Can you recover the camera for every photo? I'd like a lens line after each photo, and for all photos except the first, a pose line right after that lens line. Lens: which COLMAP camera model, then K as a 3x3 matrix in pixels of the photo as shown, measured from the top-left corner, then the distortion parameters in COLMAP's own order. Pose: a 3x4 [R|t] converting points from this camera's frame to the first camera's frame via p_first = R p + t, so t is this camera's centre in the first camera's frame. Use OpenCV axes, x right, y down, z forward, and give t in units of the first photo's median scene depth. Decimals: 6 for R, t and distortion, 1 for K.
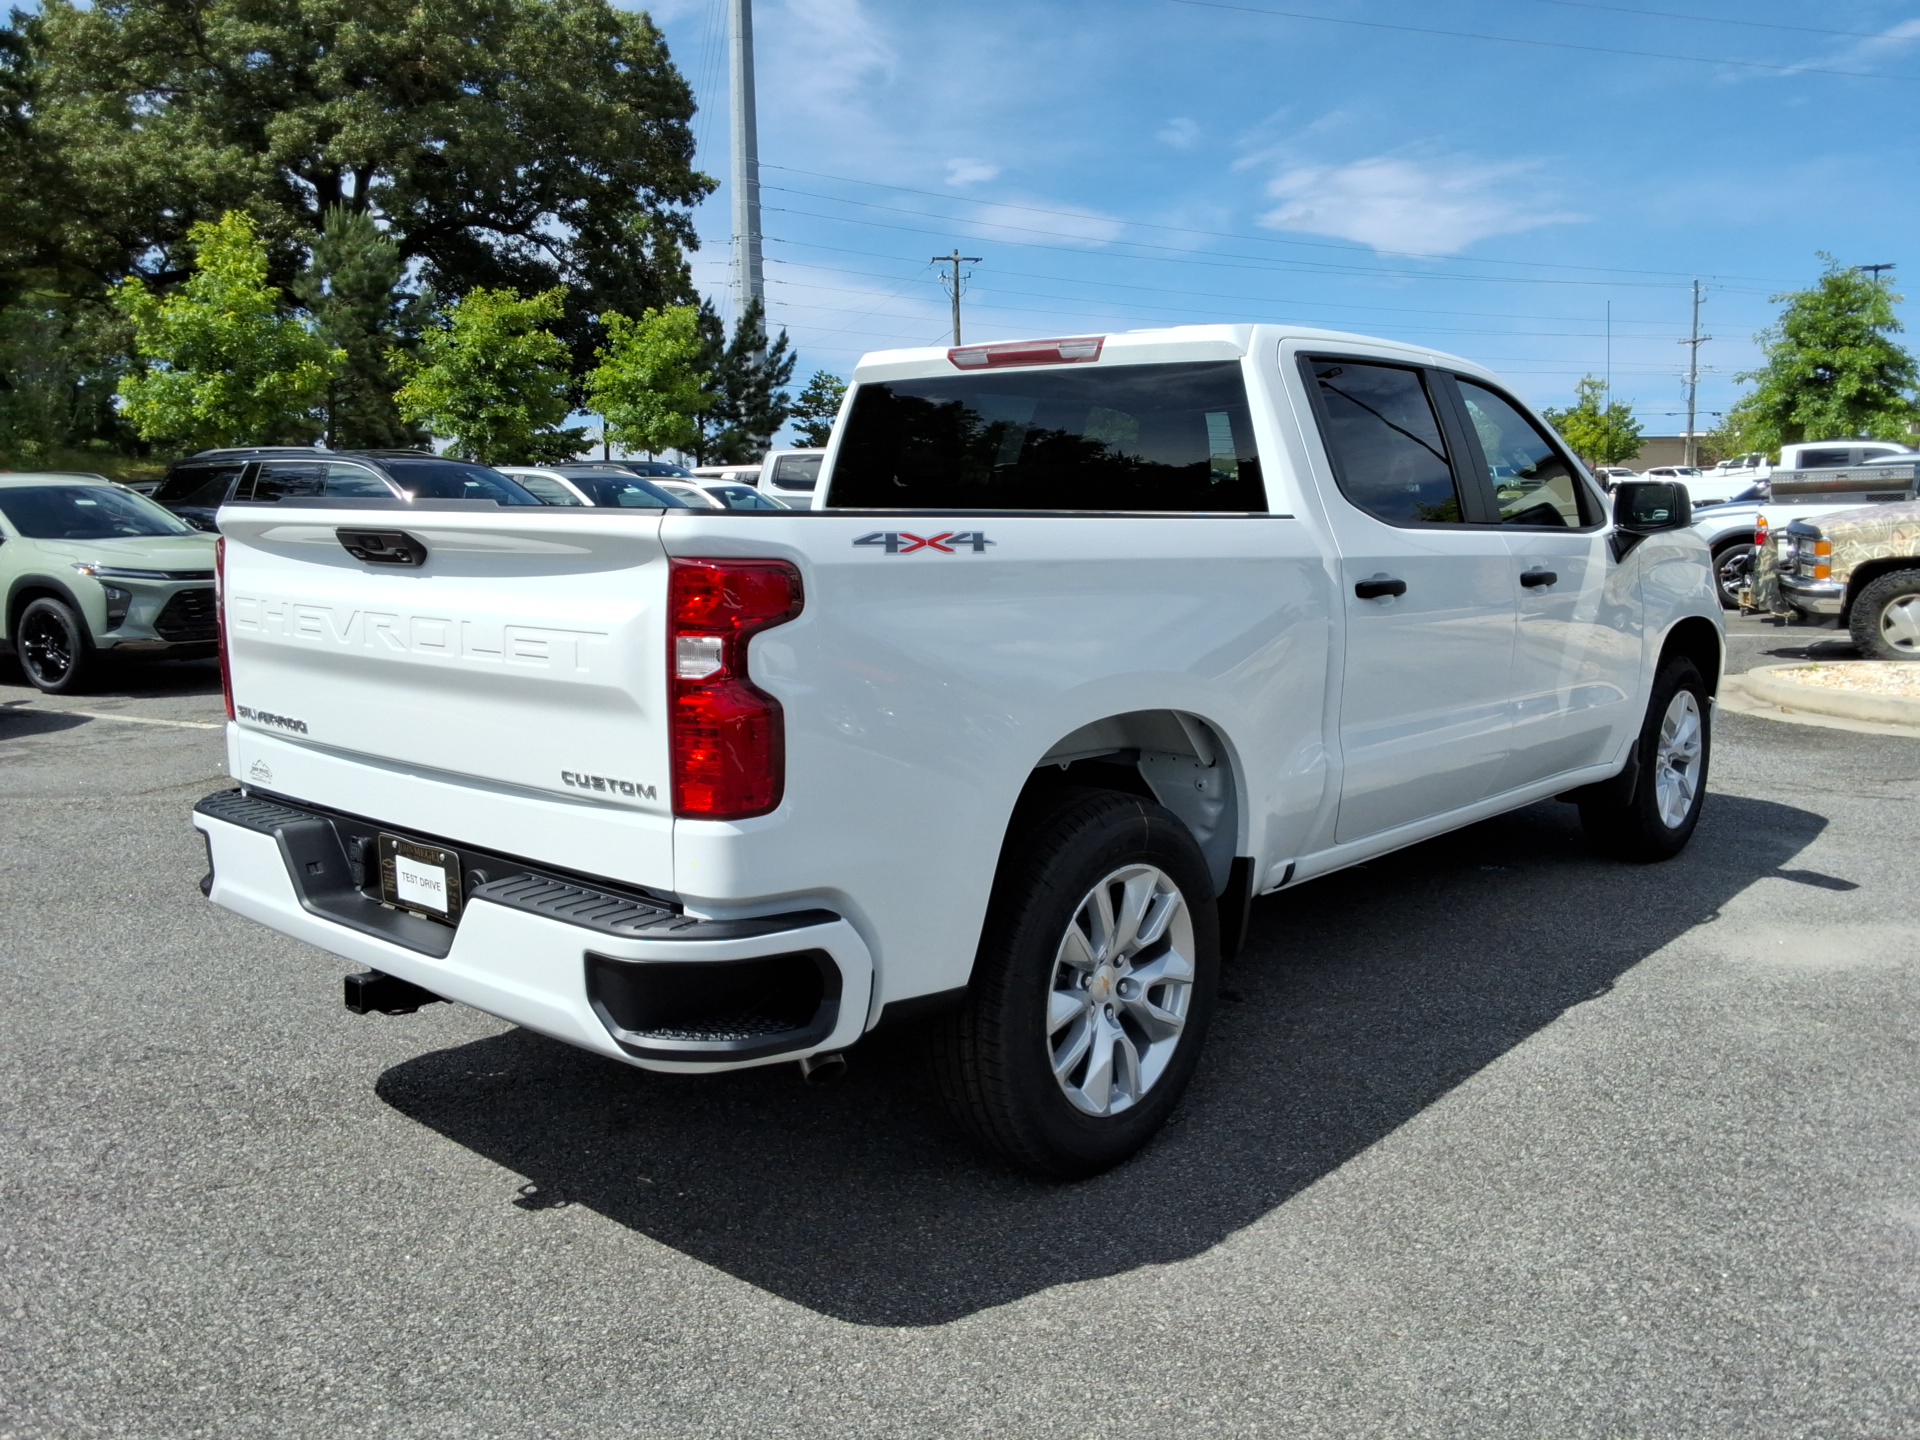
lens RADIAL K [[1539.7, 0, 974.4], [0, 1539.7, 707.6], [0, 0, 1]] dist [0.115821, -0.194180]
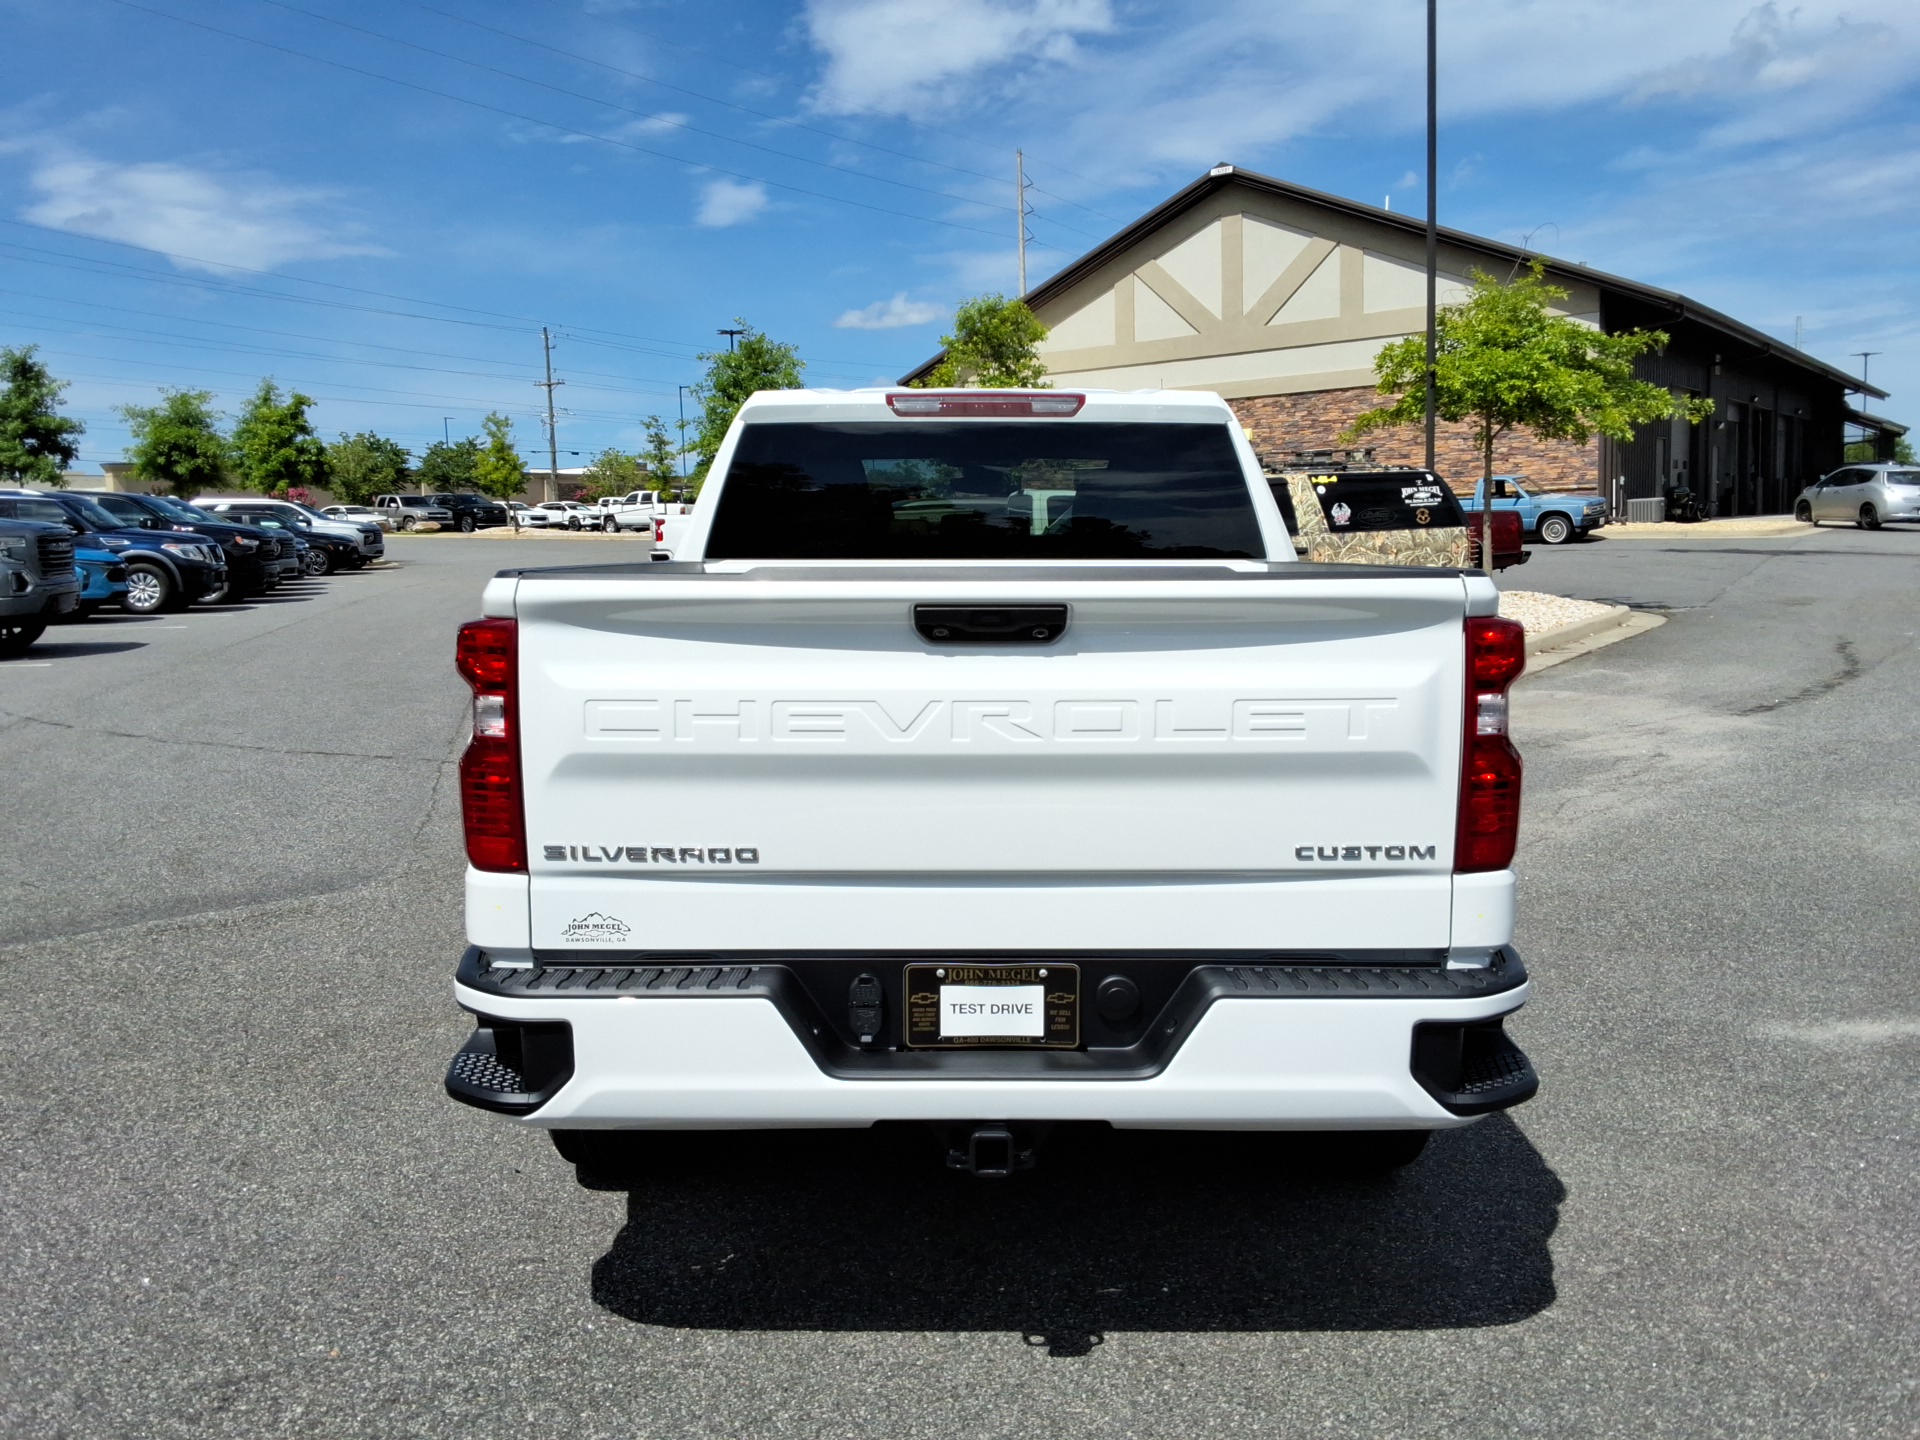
lens RADIAL K [[1539.7, 0, 974.4], [0, 1539.7, 707.6], [0, 0, 1]] dist [0.115821, -0.194180]
pose [[0.757530, -0.077244, 0.648215, -0.699326], [0.089960, 0.995853, 0.013539, -0.051224], [-0.646573, 0.048057, 0.761337, 0.272286]]
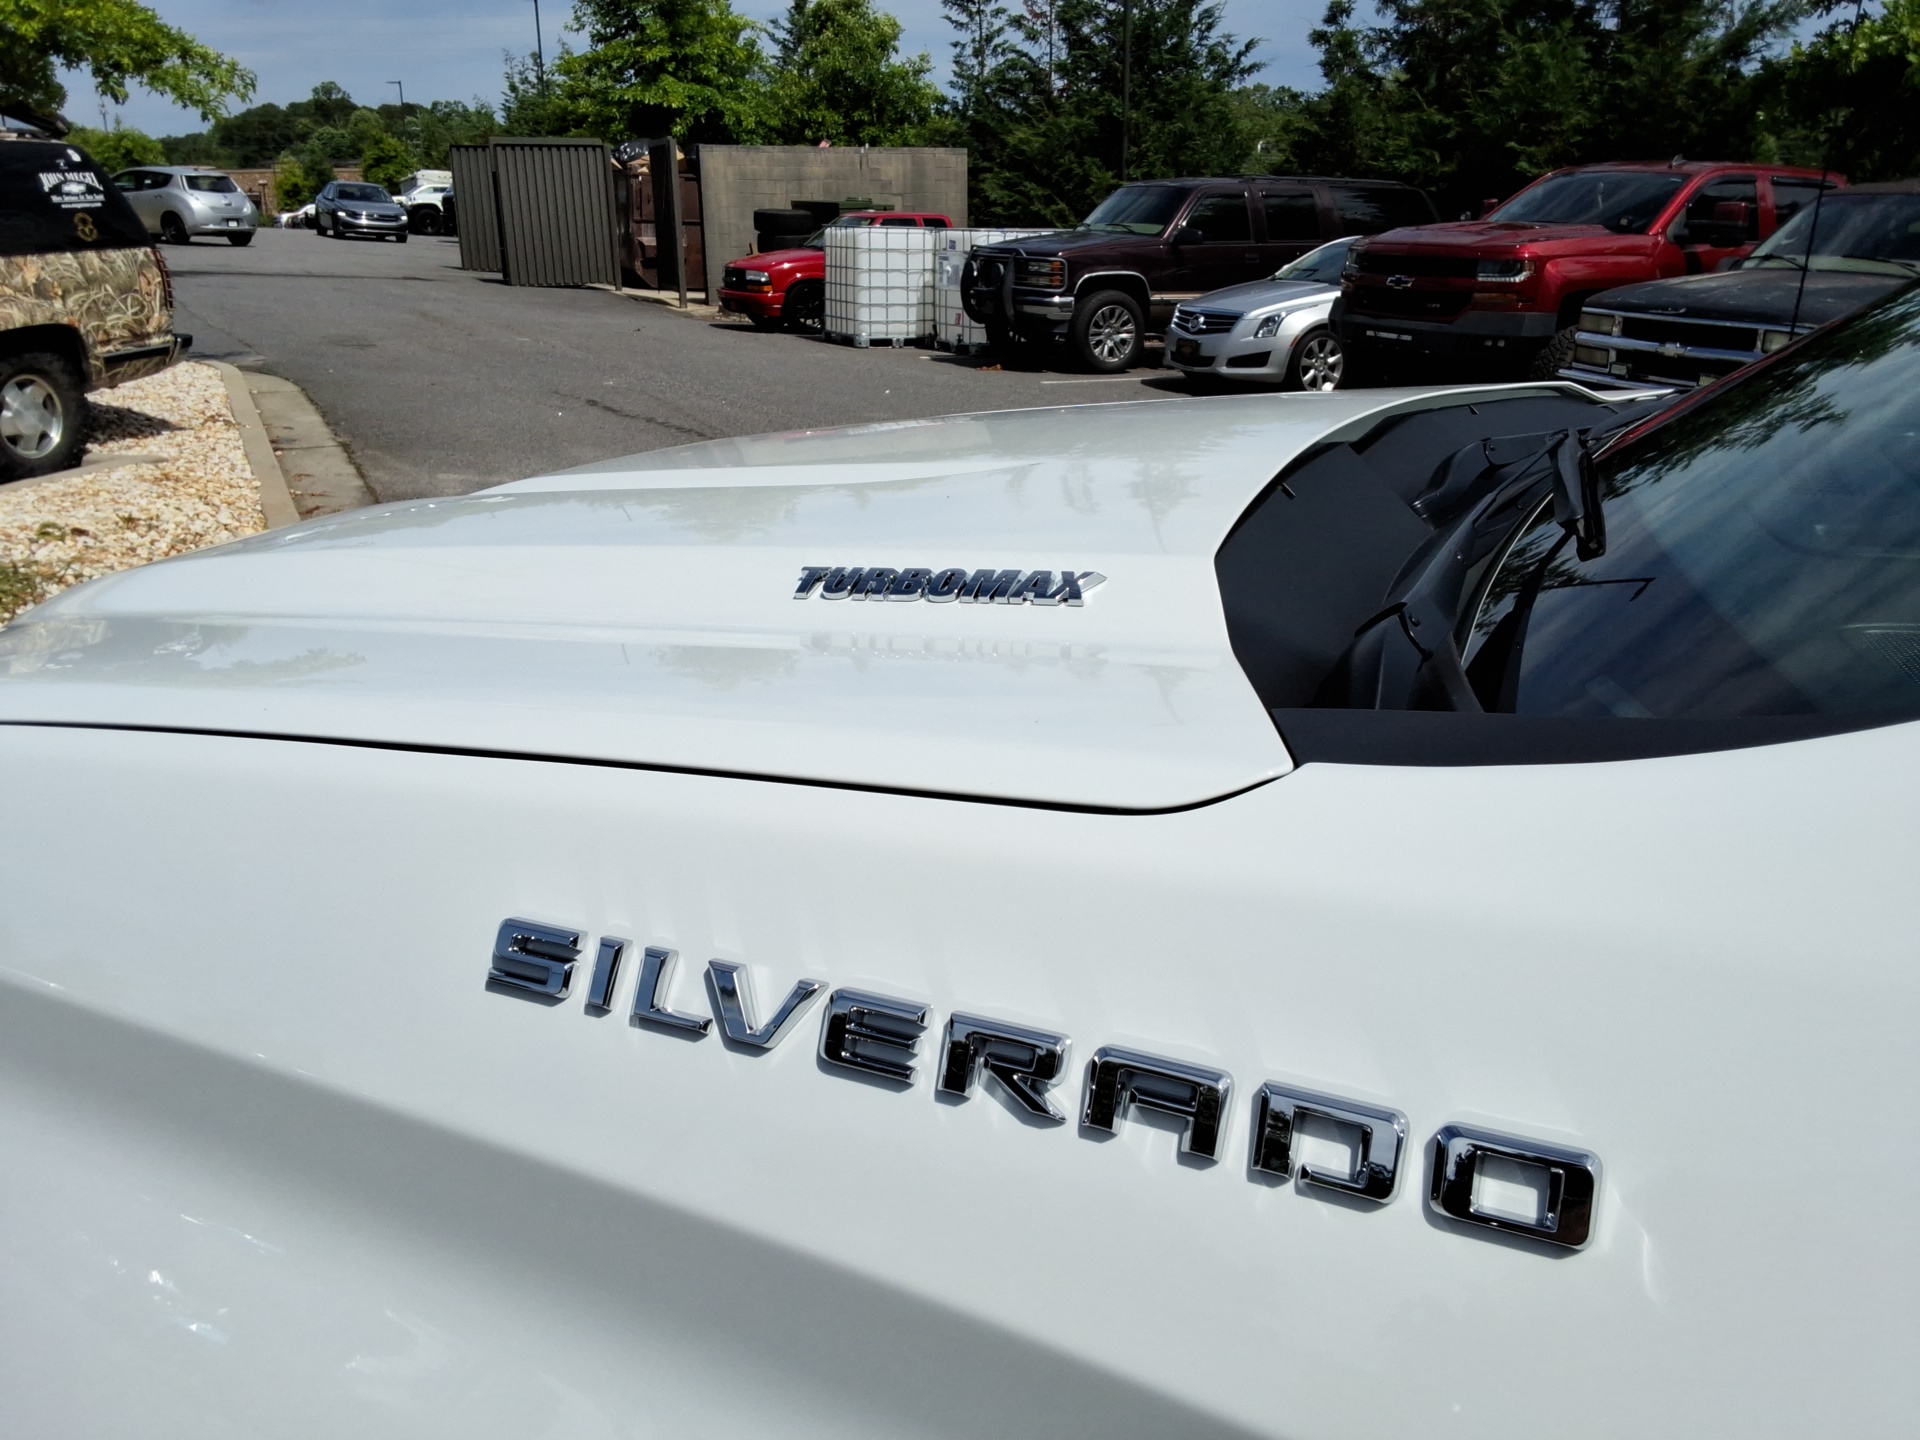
lens RADIAL K [[1589.4, 0, 958.0], [0, 1589.4, 685.4], [0, 0, 1]] dist [0.110192, -0.200349]
pose [[-0.215622, -0.260003, 0.941226, 0.159886], [0.117011, 0.950074, 0.289253, -0.266970], [-0.969441, 0.172503, -0.174434, 1.753694]]
